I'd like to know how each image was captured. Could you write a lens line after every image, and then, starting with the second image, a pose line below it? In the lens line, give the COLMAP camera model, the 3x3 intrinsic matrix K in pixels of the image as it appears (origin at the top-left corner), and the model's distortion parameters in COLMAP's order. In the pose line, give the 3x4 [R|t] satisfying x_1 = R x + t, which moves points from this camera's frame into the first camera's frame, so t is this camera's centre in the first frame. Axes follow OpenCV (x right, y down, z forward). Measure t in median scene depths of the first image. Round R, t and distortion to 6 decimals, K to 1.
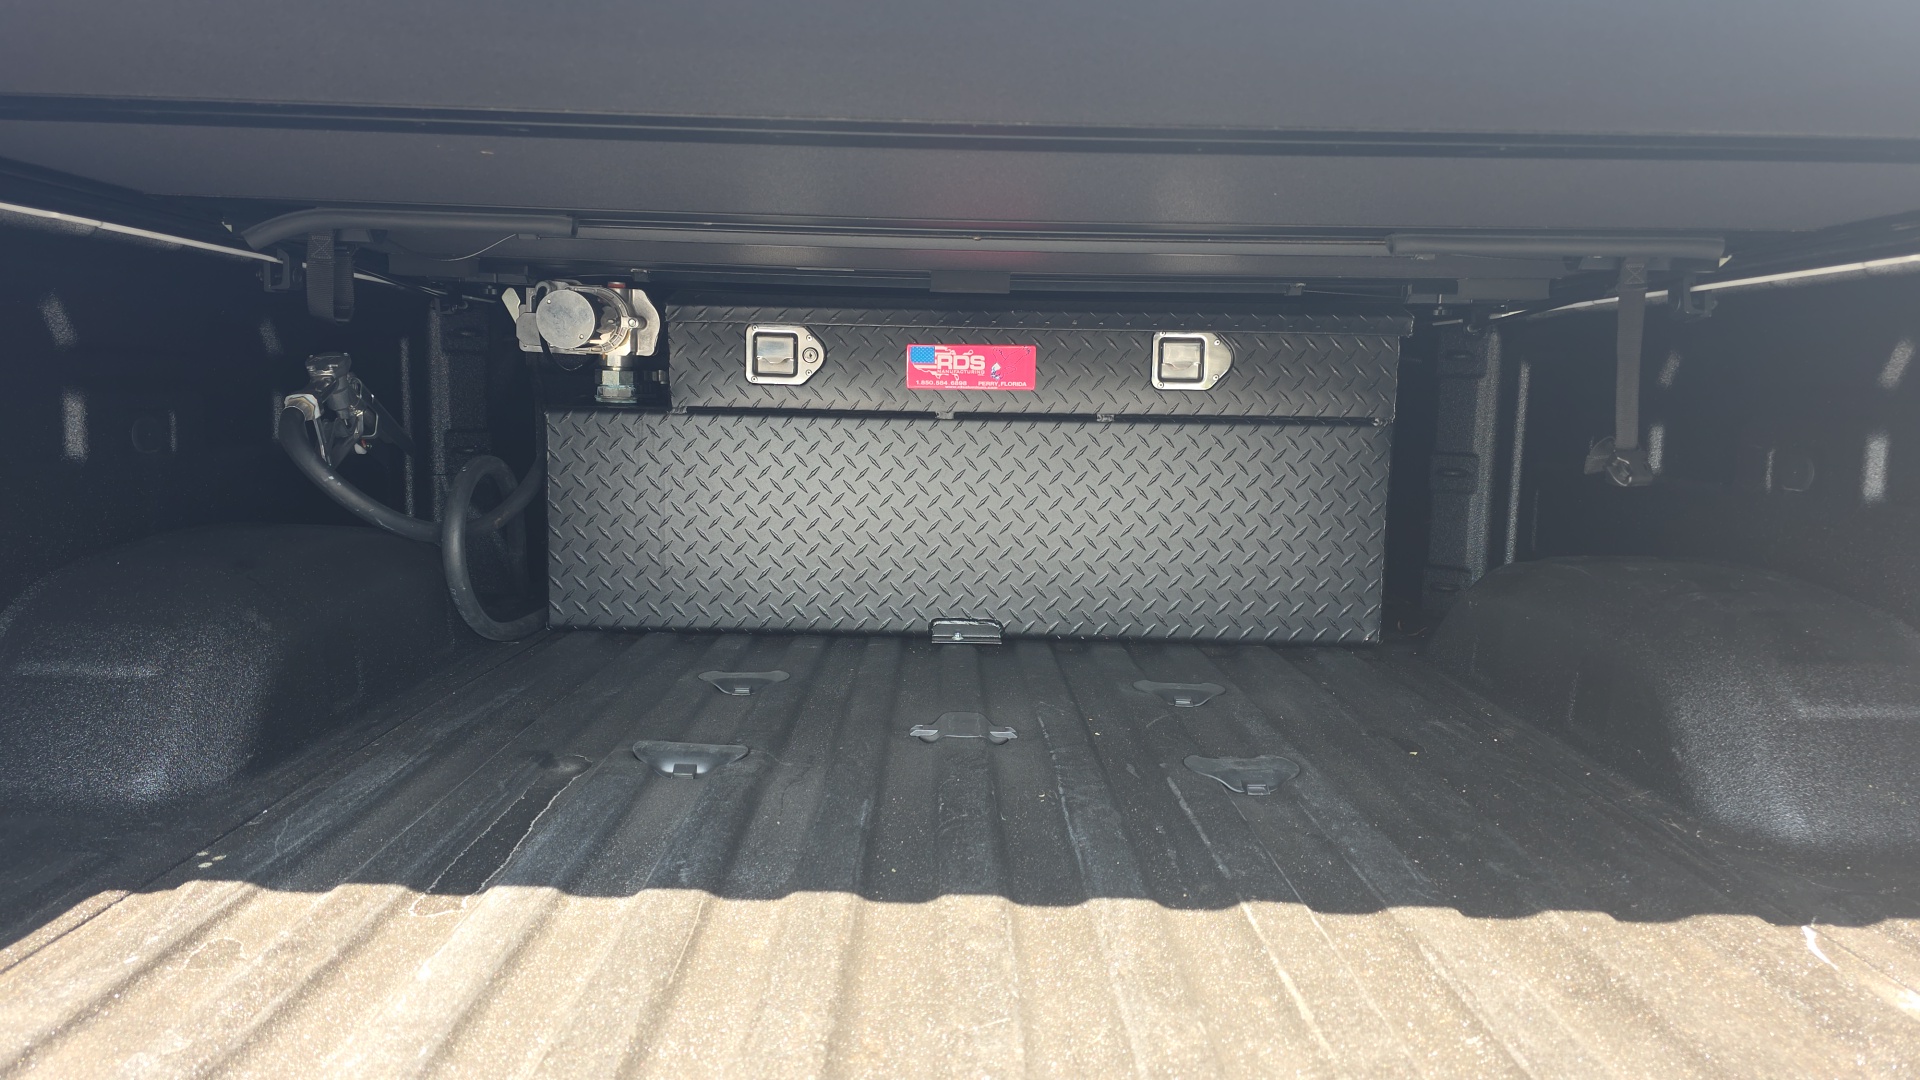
lens RADIAL K [[1300.0, 0, 960.2], [0, 1300.0, 529.4], [0, 0, 1]] dist [0.046987, -0.051344]
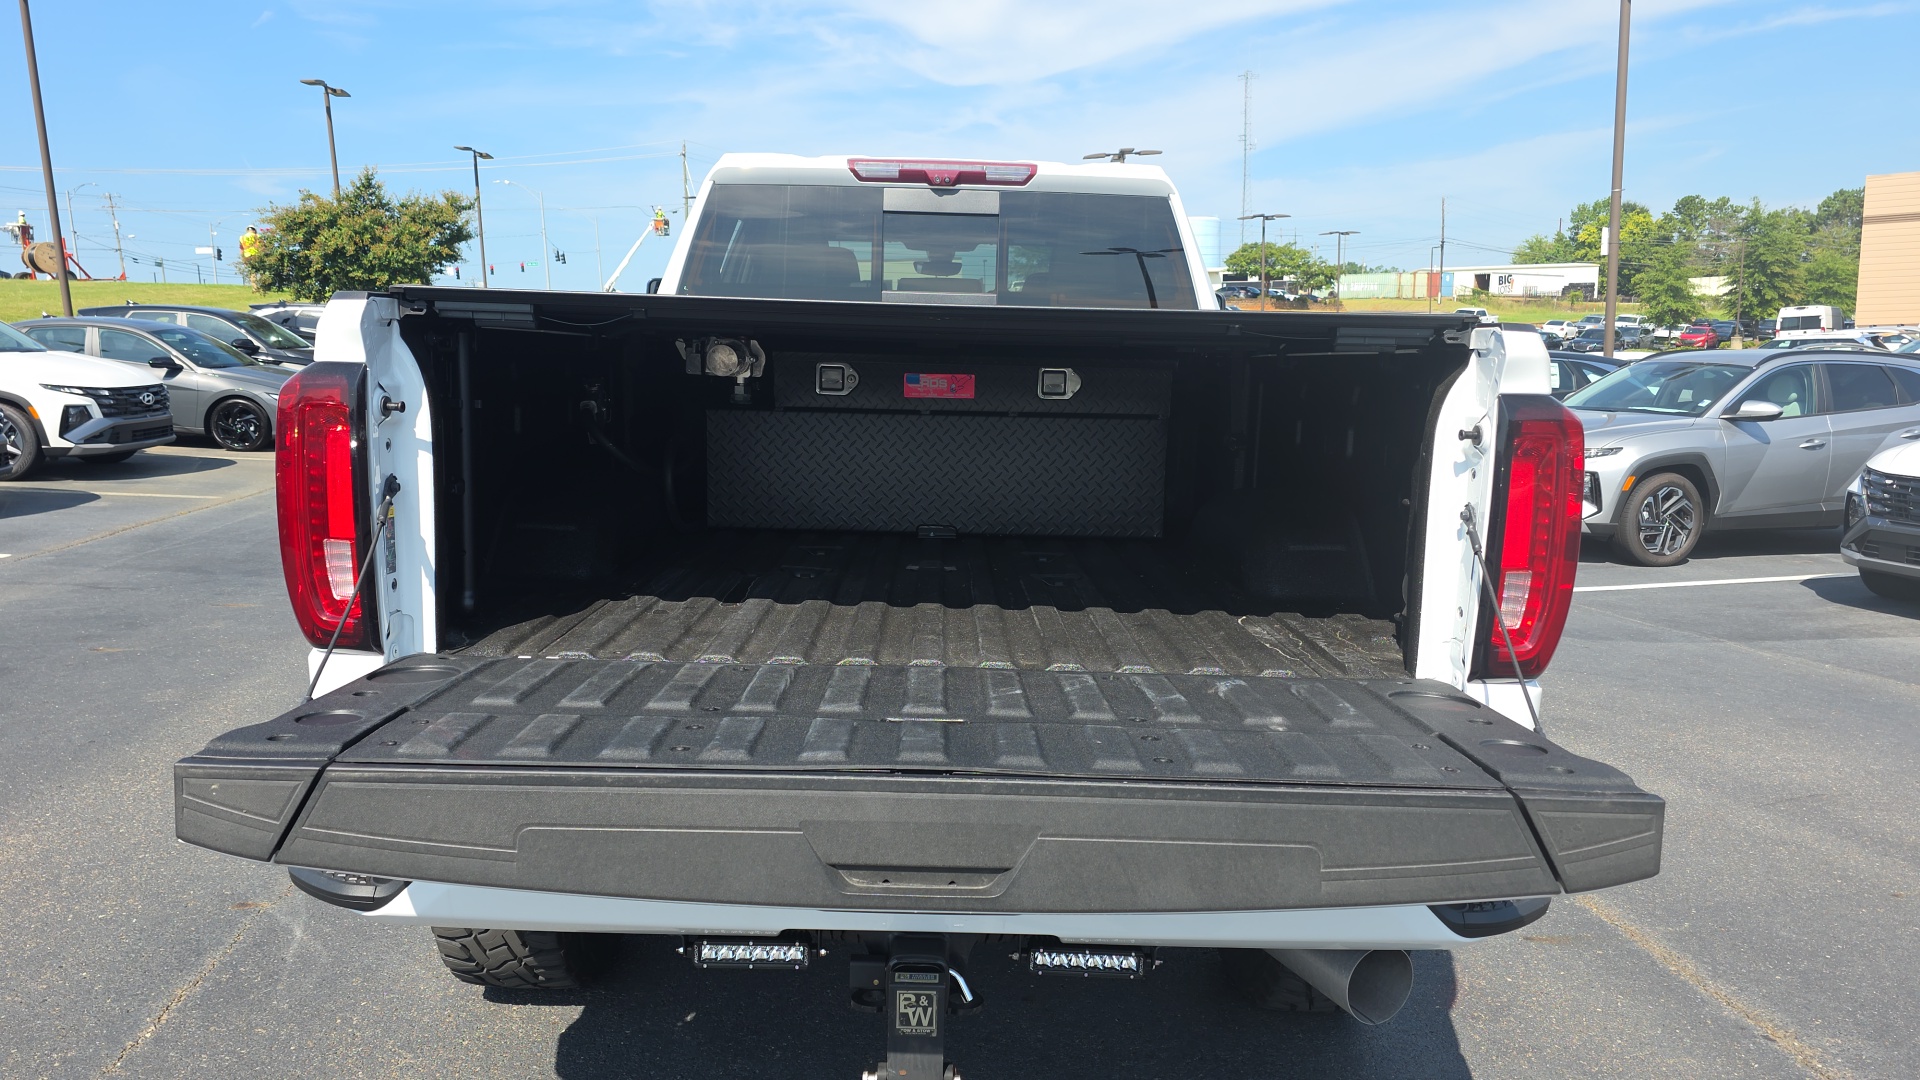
lens RADIAL K [[1300.0, 0, 953.7], [0, 1300.0, 541.9], [0, 0, 1]] dist [0.046987, -0.051344]
pose [[0.999988, 0.004822, 0.000264, 0.028401], [-0.004828, 0.999579, 0.028619, 0.041199], [-0.000126, -0.028620, 0.999590, -0.822070]]
